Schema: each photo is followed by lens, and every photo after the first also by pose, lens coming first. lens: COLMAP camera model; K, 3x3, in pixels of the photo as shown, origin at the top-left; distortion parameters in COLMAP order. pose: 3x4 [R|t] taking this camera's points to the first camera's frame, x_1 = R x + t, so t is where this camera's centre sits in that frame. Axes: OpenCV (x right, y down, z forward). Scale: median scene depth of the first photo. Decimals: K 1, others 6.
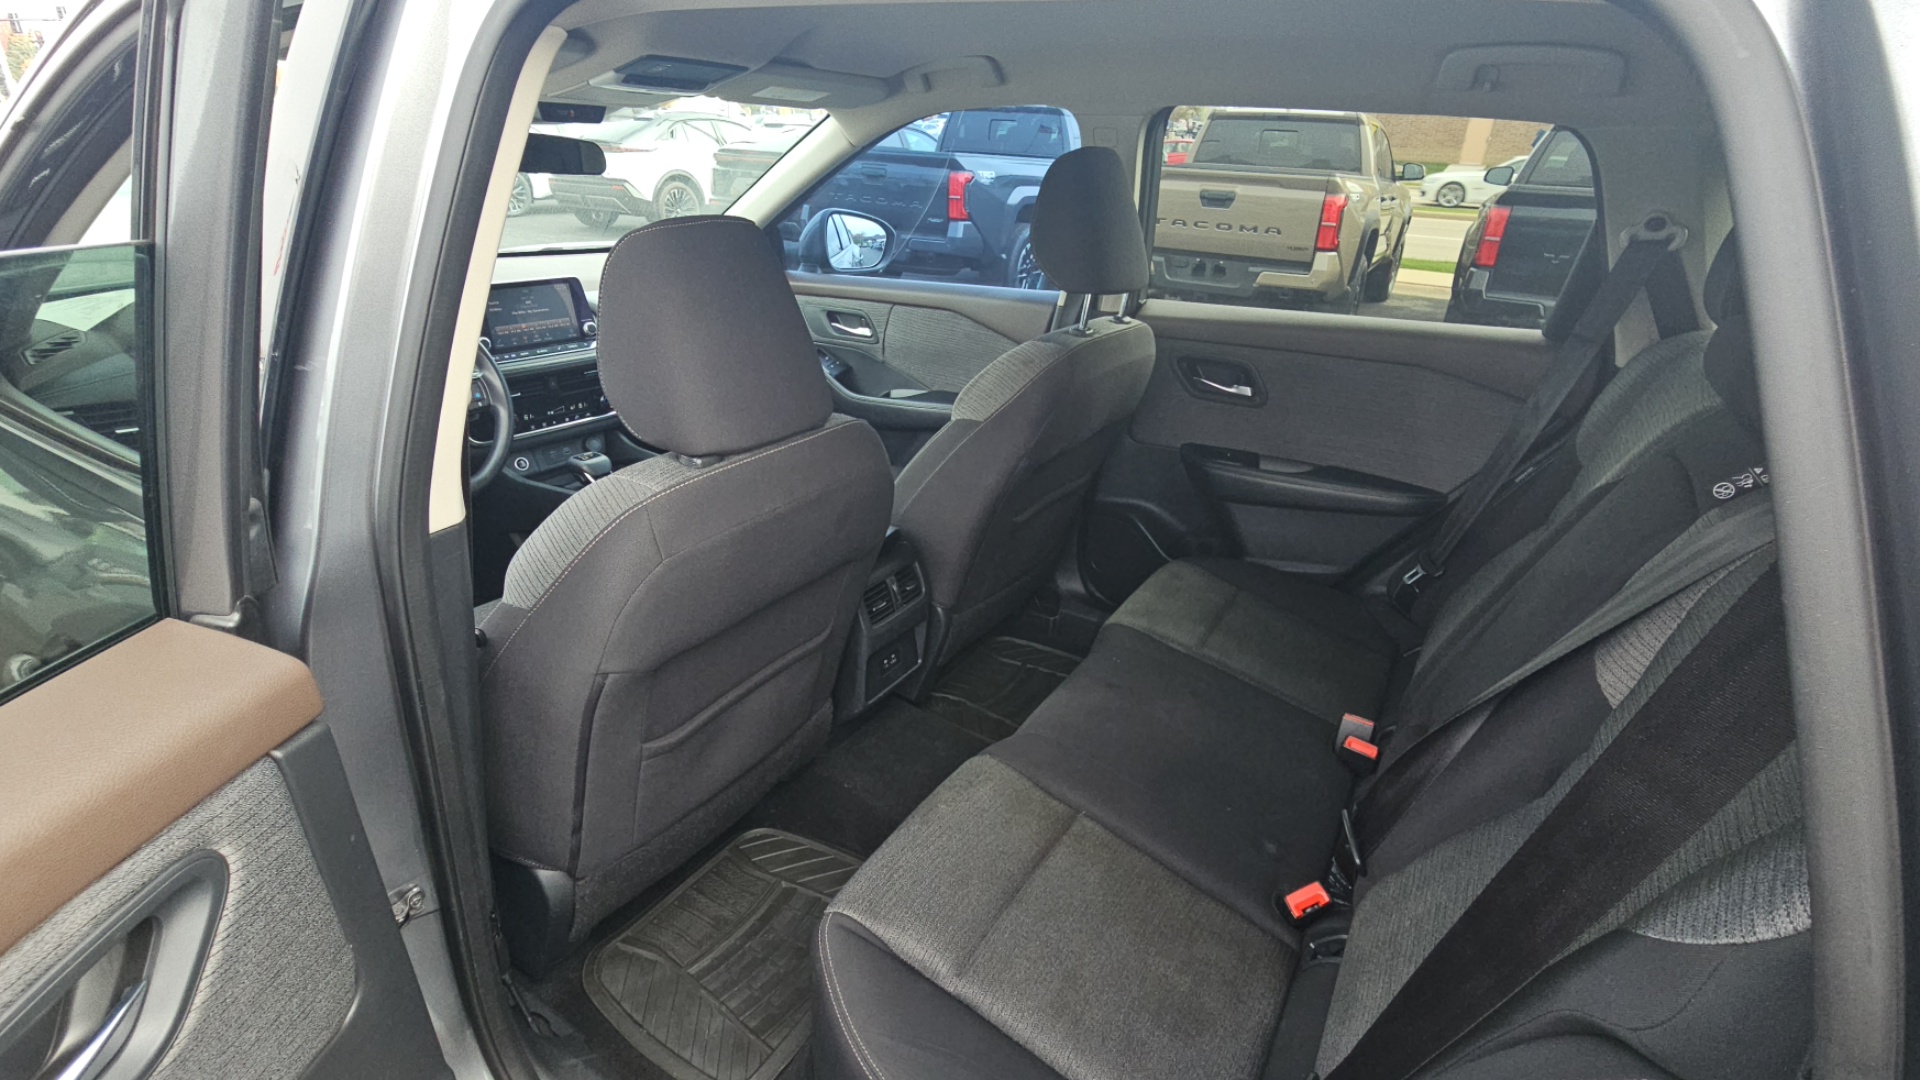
lens RADIAL K [[859.4, 0, 988.8], [0, 859.4, 549.9], [0, 0, 1]] dist [0.007473, -0.007415]
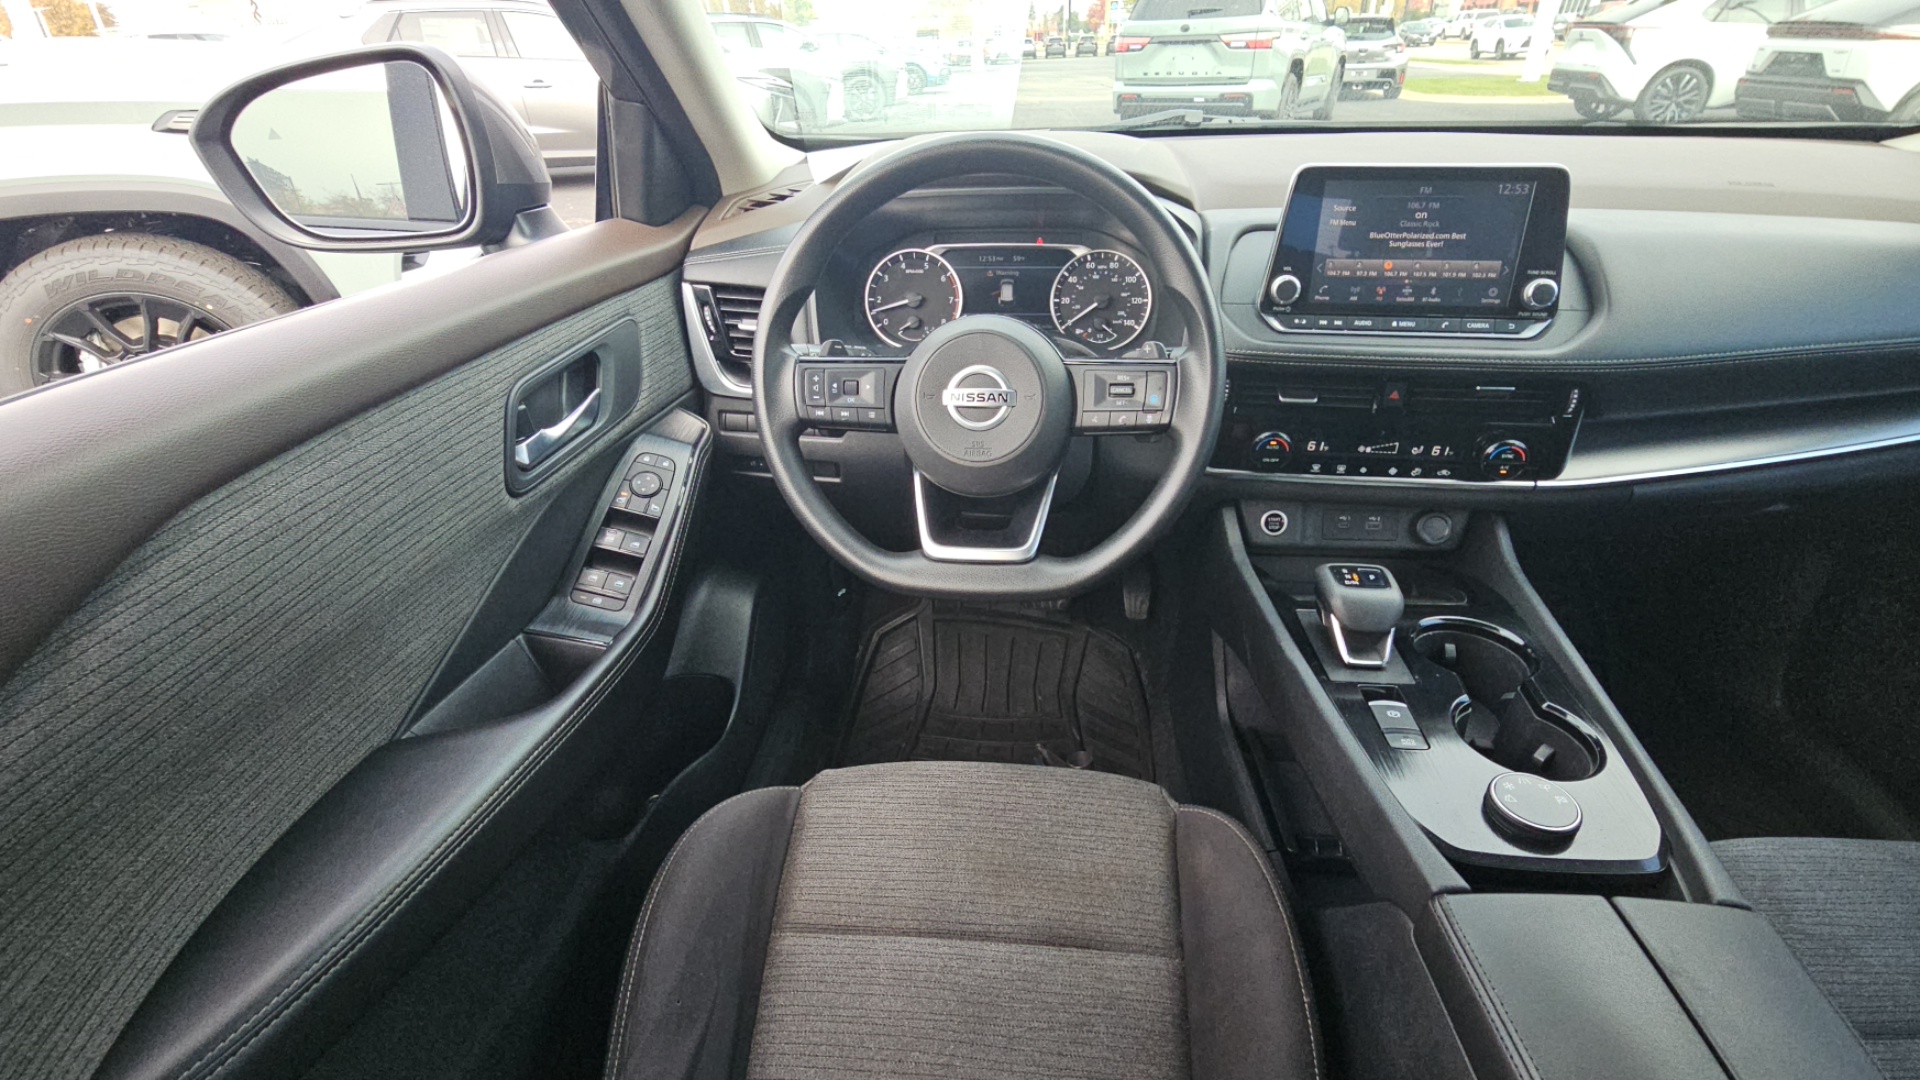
lens RADIAL K [[859.4, 0, 981.5], [0, 859.4, 544.8], [0, 0, 1]] dist [0.007473, -0.007415]
pose [[0.446686, 0.406295, -0.797117, -0.159286], [-0.346658, 0.899942, 0.264447, -0.132253], [0.824803, 0.158203, 0.542837, 0.456852]]
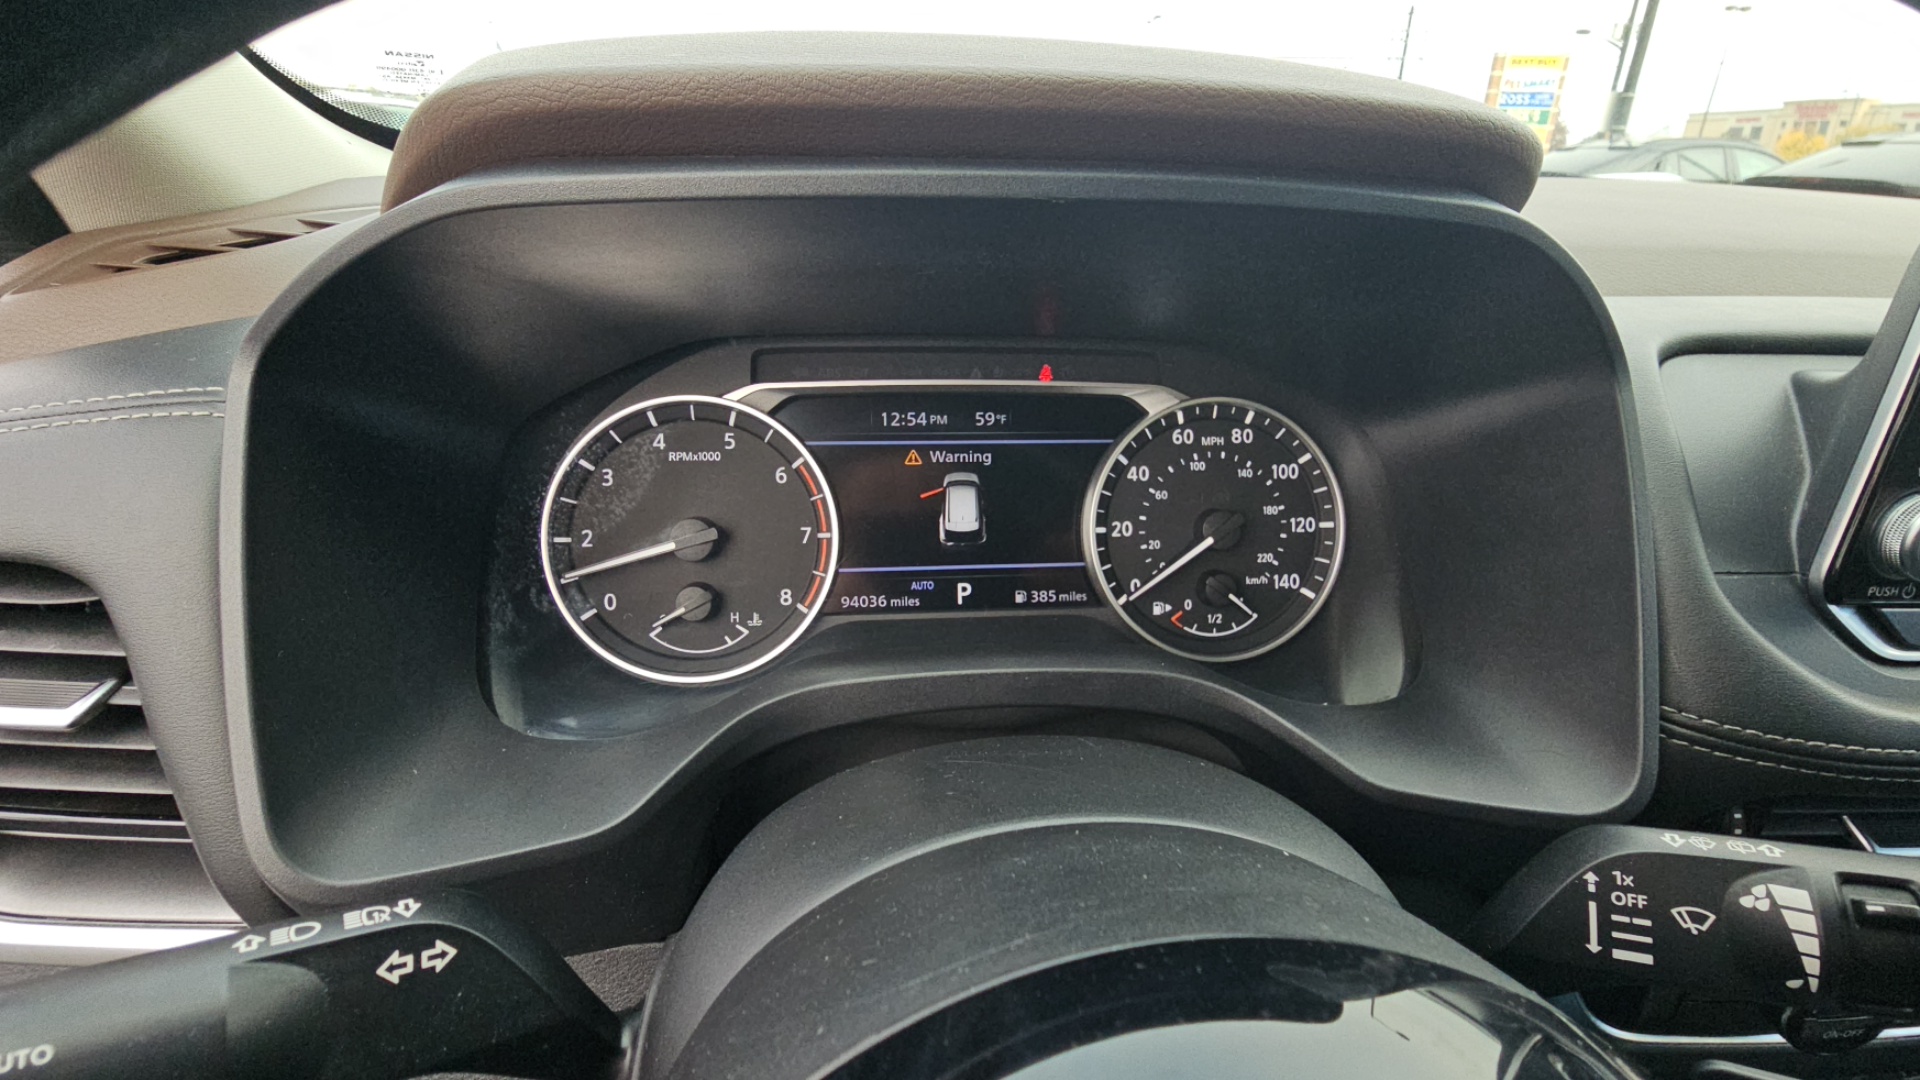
lens RADIAL K [[859.4, 0, 982.5], [0, 859.4, 547.6], [0, 0, 1]] dist [0.007473, -0.007415]
pose [[0.621754, 0.284614, -0.729669, -0.433246], [-0.335180, 0.938705, 0.080542, -0.143987], [0.707867, 0.194493, 0.679041, 0.580470]]
